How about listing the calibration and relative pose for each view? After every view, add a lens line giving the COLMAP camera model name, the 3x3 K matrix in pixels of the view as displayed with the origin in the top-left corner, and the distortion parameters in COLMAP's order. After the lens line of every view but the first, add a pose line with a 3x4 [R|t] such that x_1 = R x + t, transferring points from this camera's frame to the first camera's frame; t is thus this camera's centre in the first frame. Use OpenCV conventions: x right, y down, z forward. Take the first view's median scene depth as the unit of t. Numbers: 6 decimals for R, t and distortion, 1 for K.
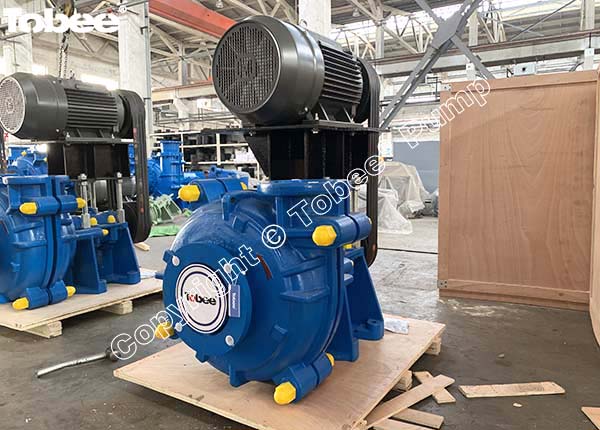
lens RADIAL K [[454.5, 0, 300.0], [0, 454.5, 215.0], [0, 0, 1]] dist [0.048034, -0.057576]
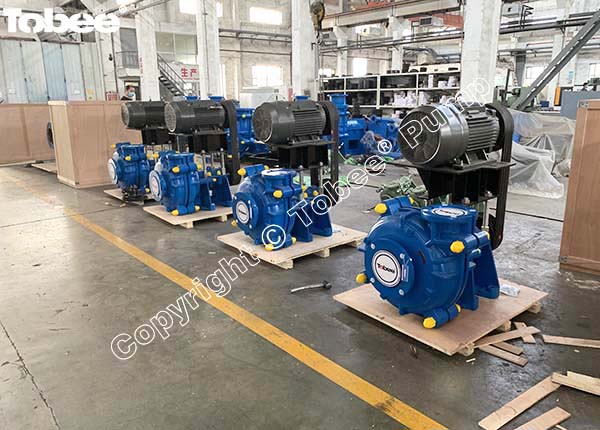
lens RADIAL K [[454.5, 0, 300.0], [0, 454.5, 215.0], [0, 0, 1]] dist [0.048034, -0.057576]
pose [[0.946892, 0.076865, -0.312229, 0.009431], [-0.024842, 0.985594, 0.167295, -0.202501], [0.320591, -0.150654, 0.935160, -0.501674]]
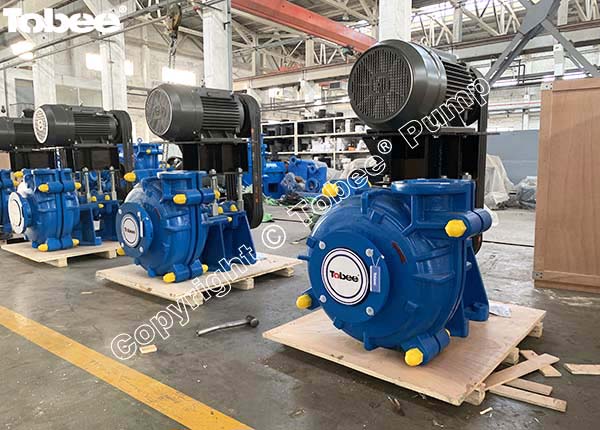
lens RADIAL K [[454.5, 0, 300.0], [0, 454.5, 215.0], [0, 0, 1]] dist [0.048034, -0.057576]
pose [[0.989443, 0.017244, -0.143894, -0.095884], [-0.013388, 0.999526, 0.027724, -0.009433], [0.144304, -0.025505, 0.989205, -0.137222]]
